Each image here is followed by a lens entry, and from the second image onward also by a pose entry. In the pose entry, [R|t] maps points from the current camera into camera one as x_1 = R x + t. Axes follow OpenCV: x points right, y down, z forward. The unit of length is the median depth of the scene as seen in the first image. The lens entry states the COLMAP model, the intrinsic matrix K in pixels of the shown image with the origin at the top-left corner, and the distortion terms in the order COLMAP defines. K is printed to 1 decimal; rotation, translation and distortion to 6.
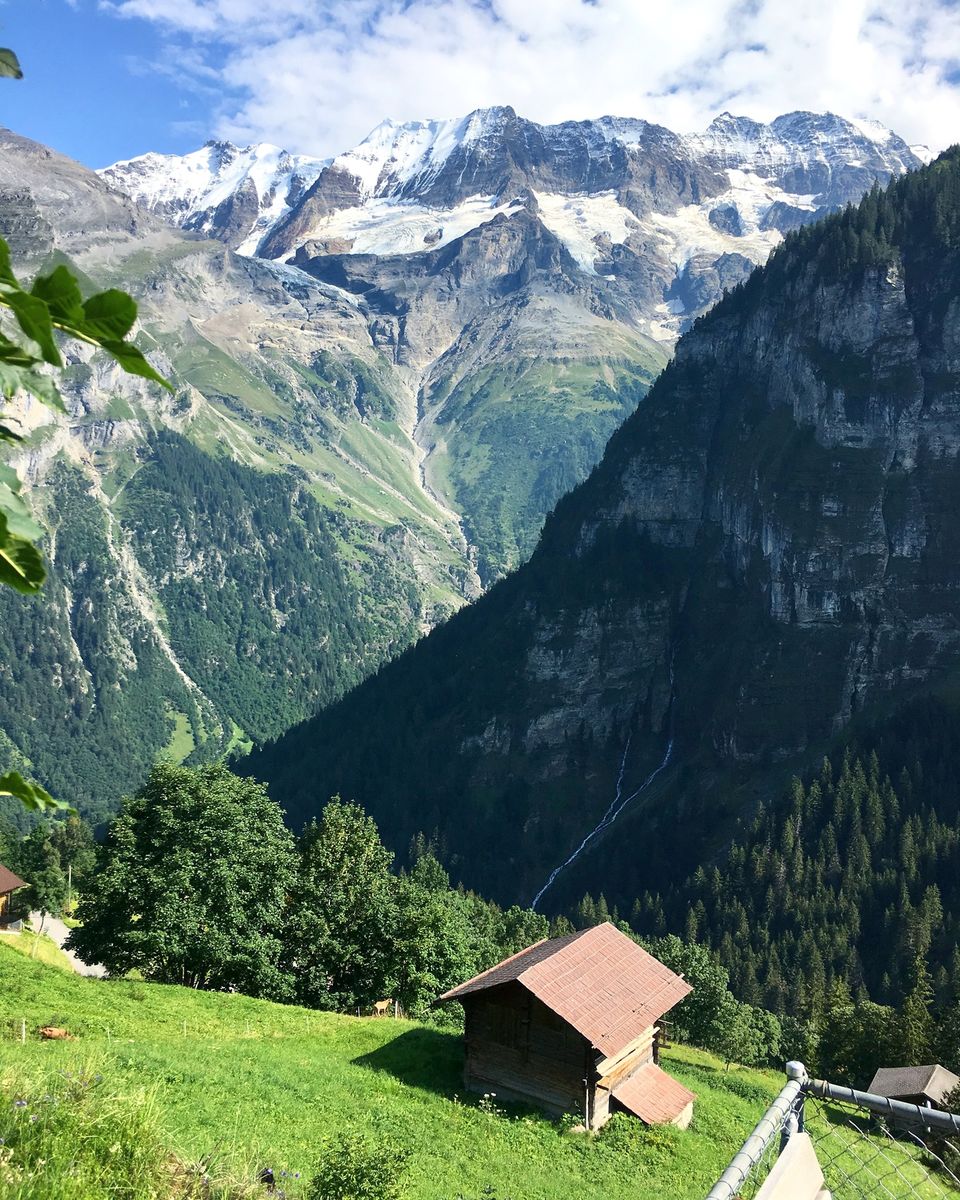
lens RADIAL K [[1036.9, 0, 480.0], [0, 1036.9, 600.0], [0, 0, 1]] dist [0.019199, 0.001173]
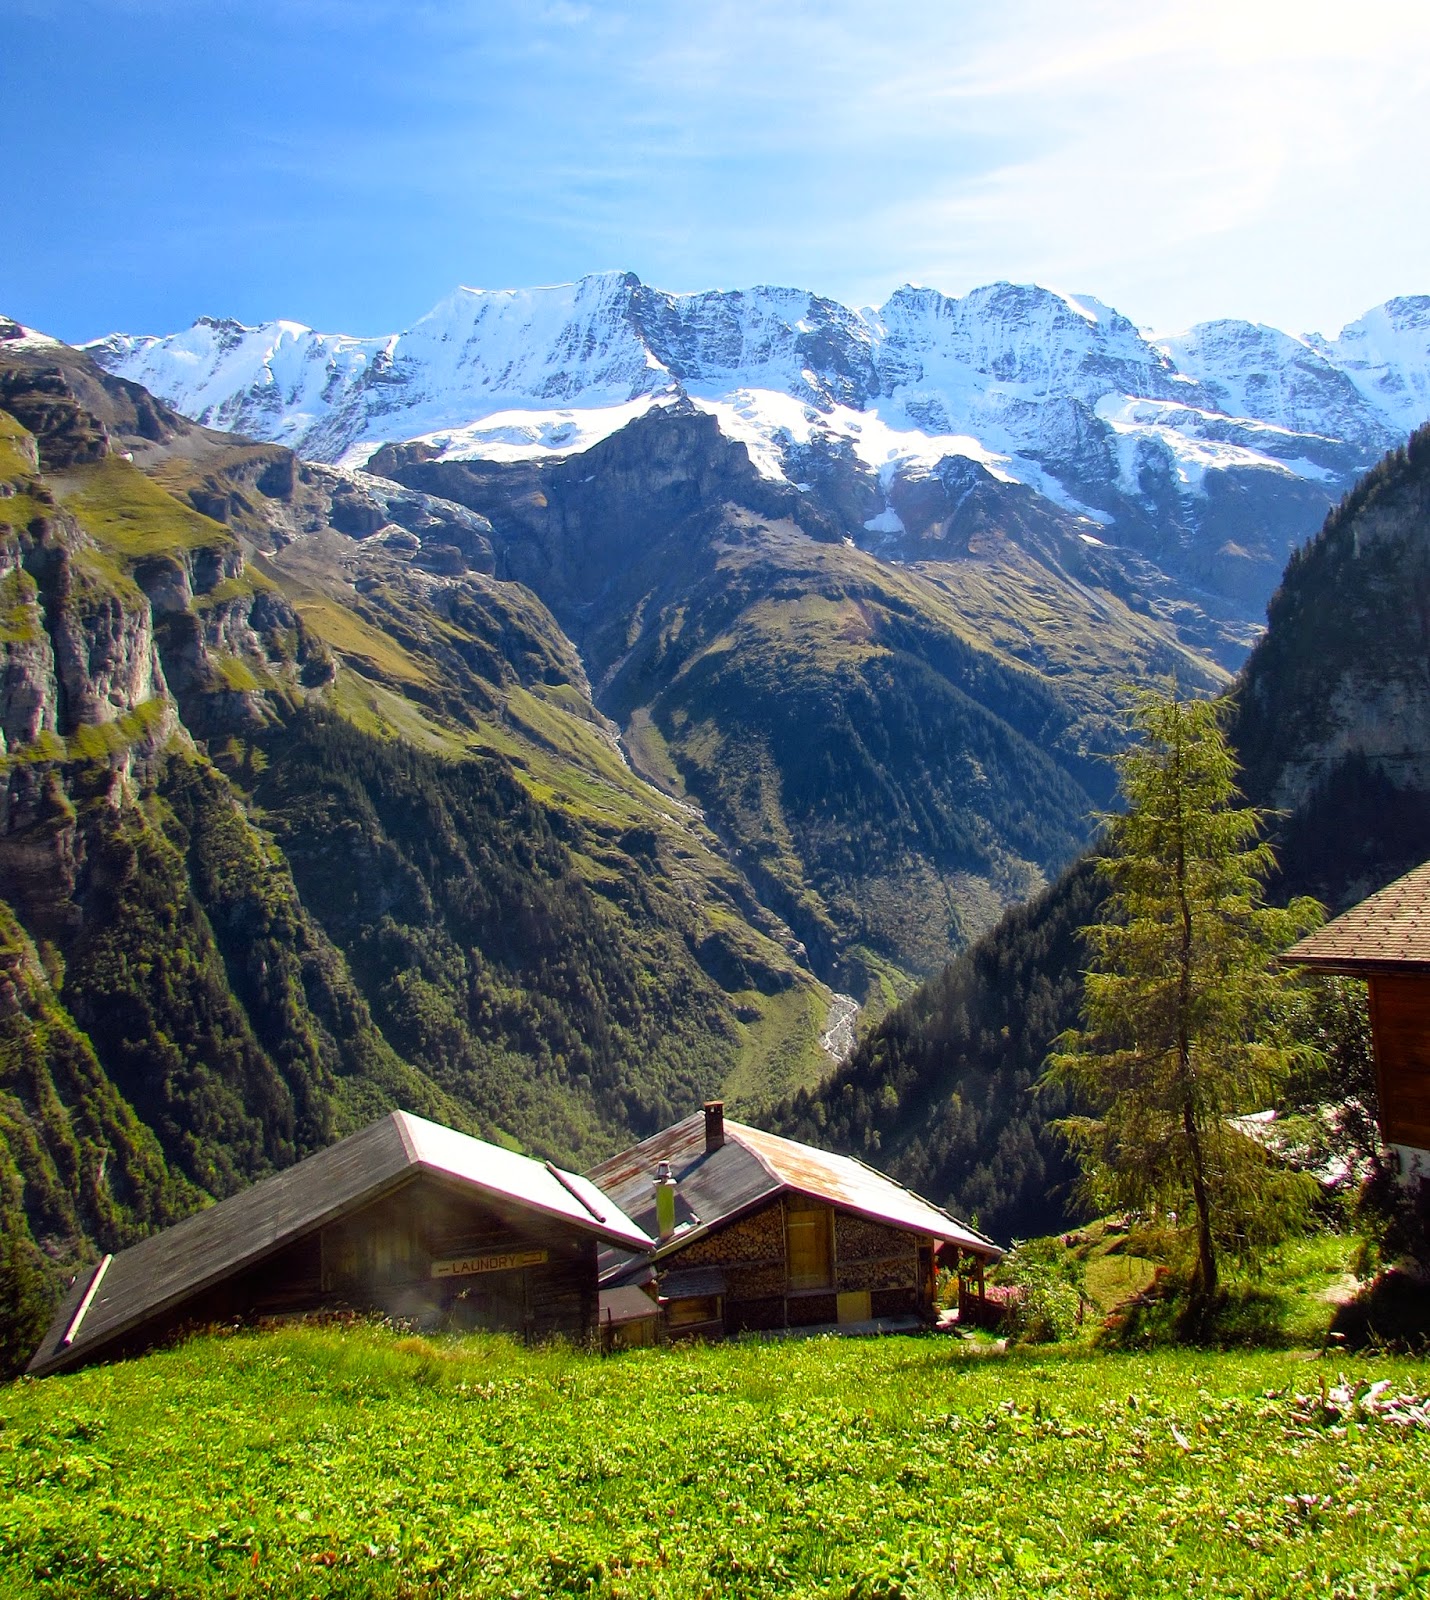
lens RADIAL K [[1432.8, 0, 715.0], [0, 1432.8, 800.0], [0, 0, 1]] dist [-0.038343, 0.001390]
pose [[0.981143, -0.056731, 0.184771, -0.172985], [0.075169, 0.992696, -0.094358, 0.004652], [-0.178068, 0.106468, 0.978241, 0.040335]]
